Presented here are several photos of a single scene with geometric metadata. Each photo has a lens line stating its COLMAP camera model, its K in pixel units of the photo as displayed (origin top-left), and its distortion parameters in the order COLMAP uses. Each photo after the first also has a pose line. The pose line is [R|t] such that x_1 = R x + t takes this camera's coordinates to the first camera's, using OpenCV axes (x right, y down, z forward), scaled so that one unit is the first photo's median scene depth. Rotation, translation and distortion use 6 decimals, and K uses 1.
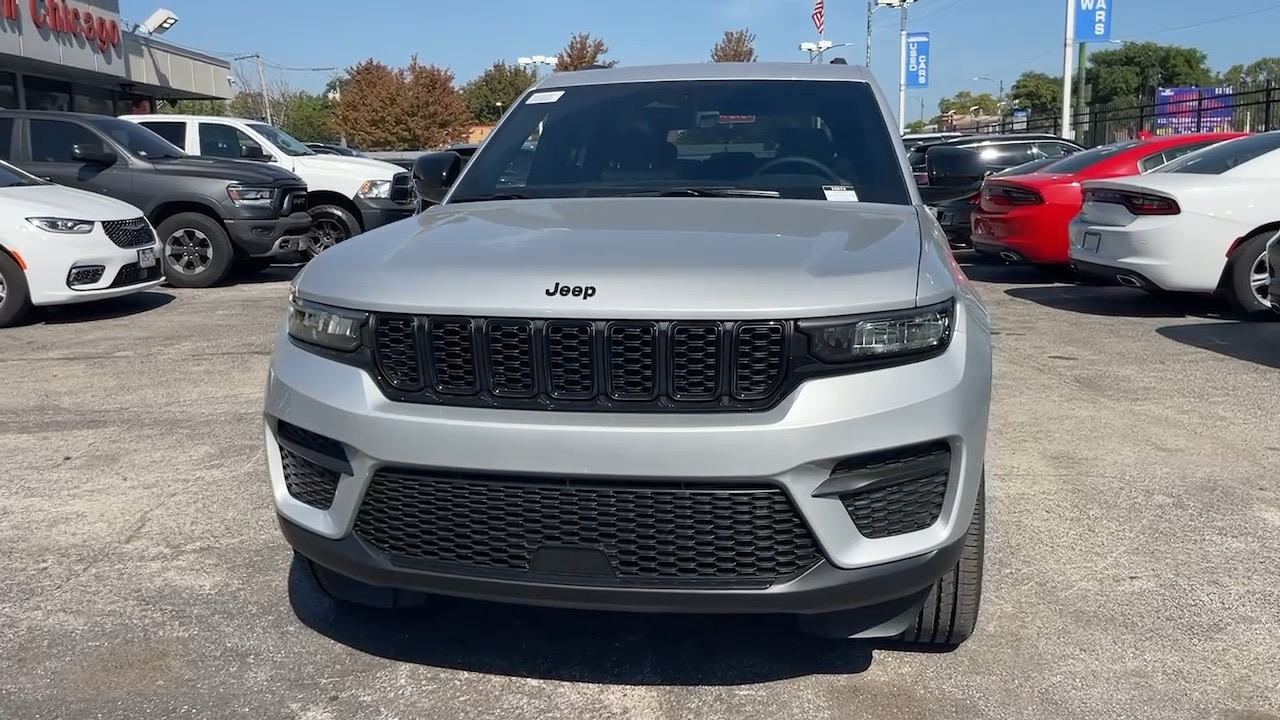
lens RADIAL K [[1116.8, 0, 634.8], [0, 1116.8, 364.9], [0, 0, 1]] dist [0.053027, -0.052920]
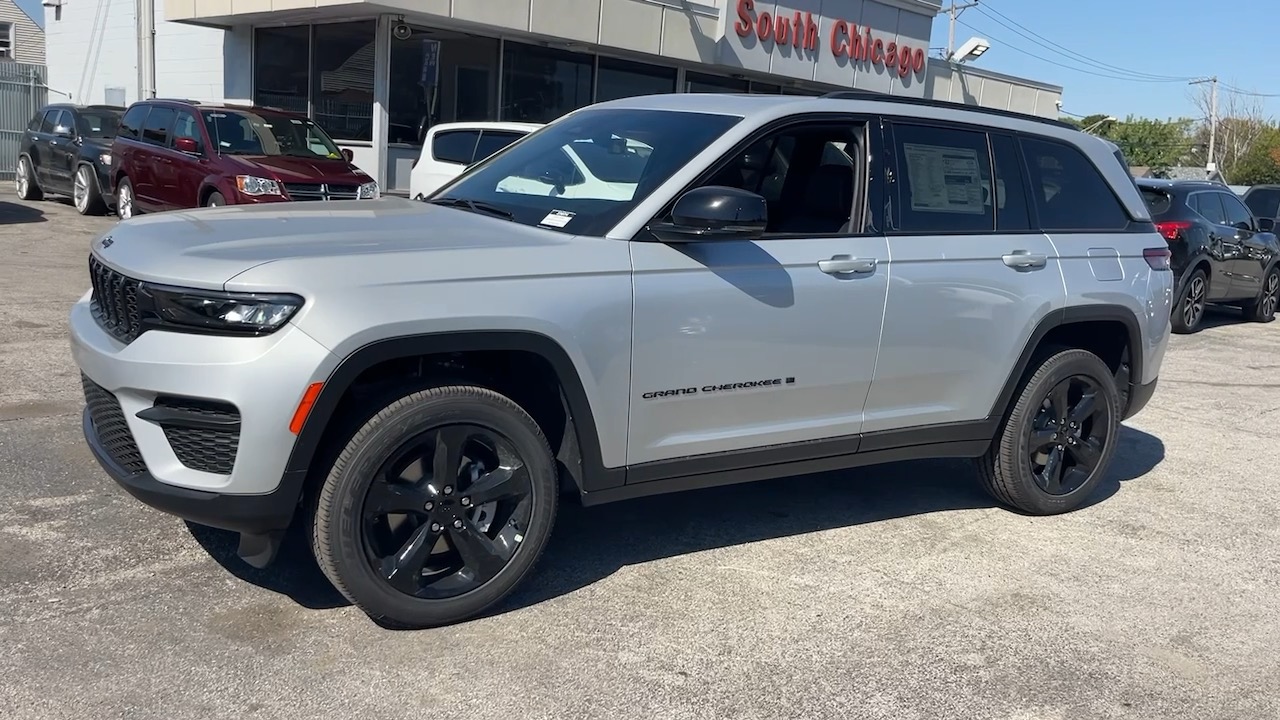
lens RADIAL K [[1116.8, 0, 634.8], [0, 1116.8, 364.9], [0, 0, 1]] dist [0.053027, -0.052920]
pose [[0.679850, 0.193913, -0.707250, 0.695215], [-0.207836, 0.975814, 0.067763, -0.071741], [0.703284, 0.100923, 0.703709, 0.222275]]
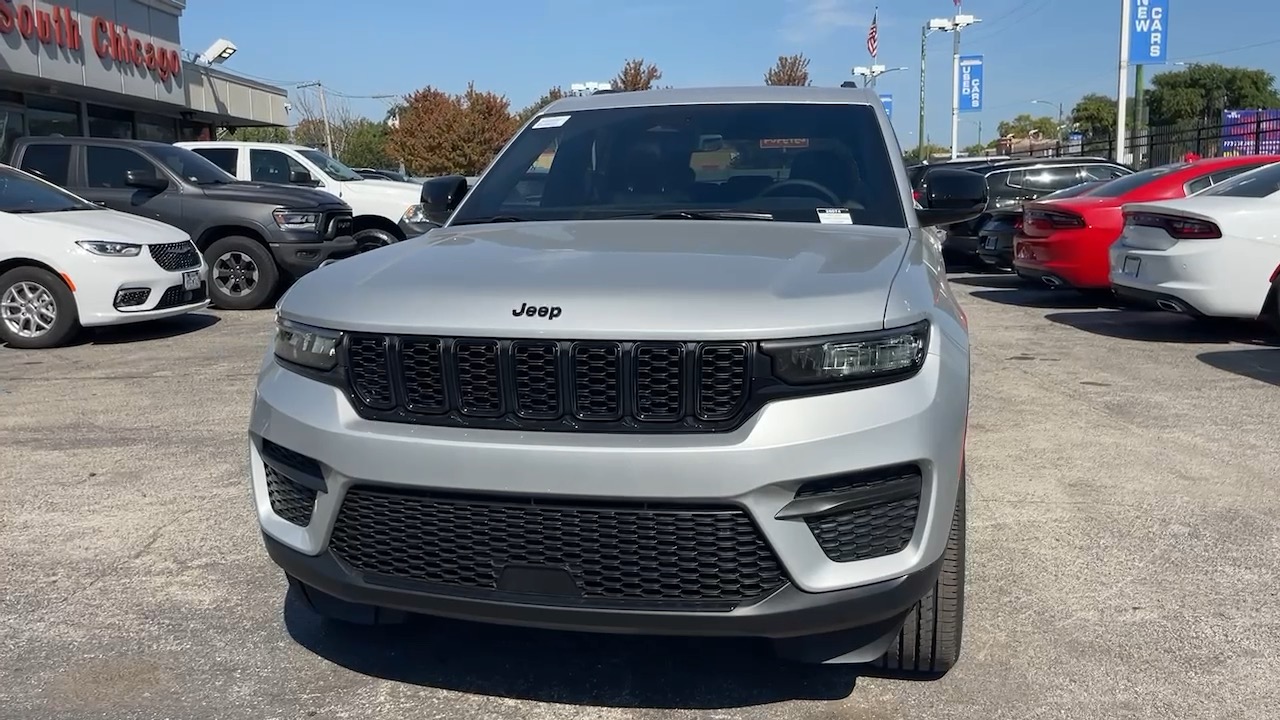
lens RADIAL K [[1116.8, 0, 634.8], [0, 1116.8, 364.9], [0, 0, 1]] dist [0.053027, -0.052920]
pose [[0.998770, 0.006066, -0.049207, 0.038250], [-0.007122, 0.999748, -0.021306, 0.001404], [0.049066, 0.021630, 0.998561, -0.000920]]
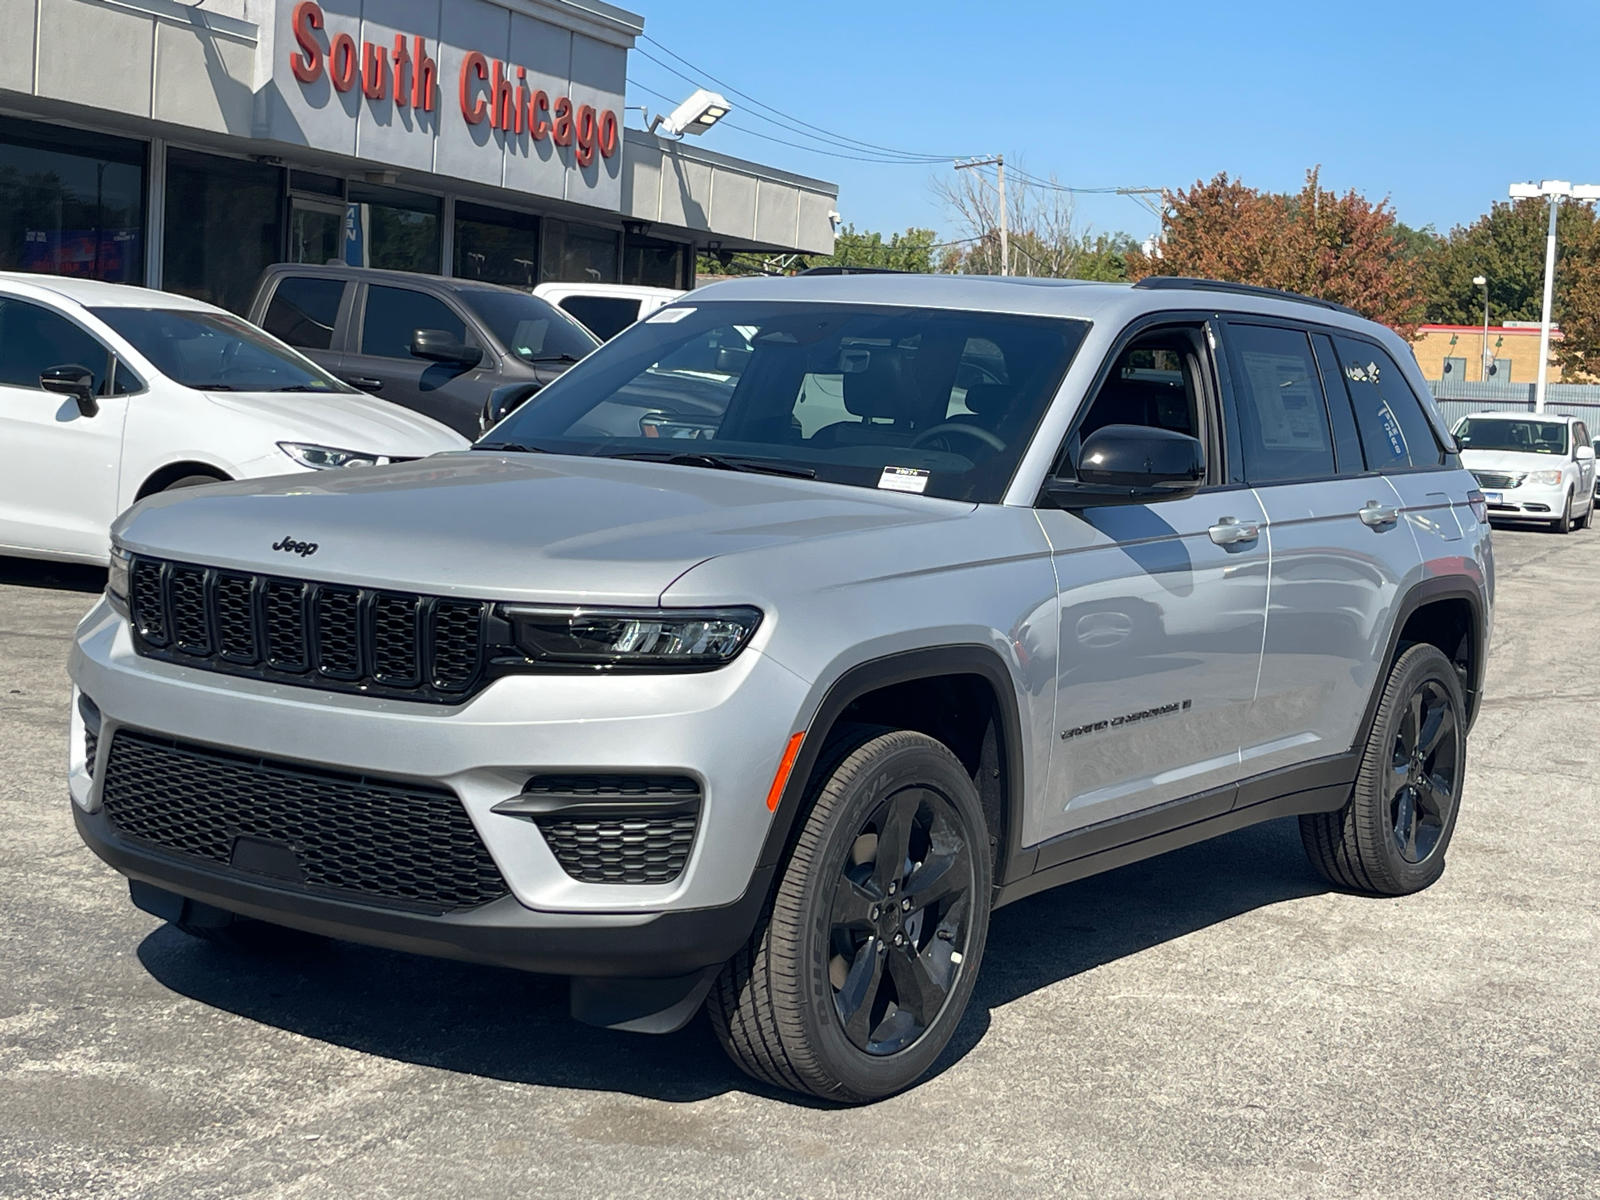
lens RADIAL K [[2541.9, 0, 800.0], [0, 2541.9, 600.0], [0, 0, 1]] dist [0.107646, -0.151354]
pose [[0.914424, 0.100206, -0.392157, 0.521144], [-0.138265, 0.987921, -0.069963, 0.029041], [0.380409, 0.118198, 0.917234, -0.327520]]
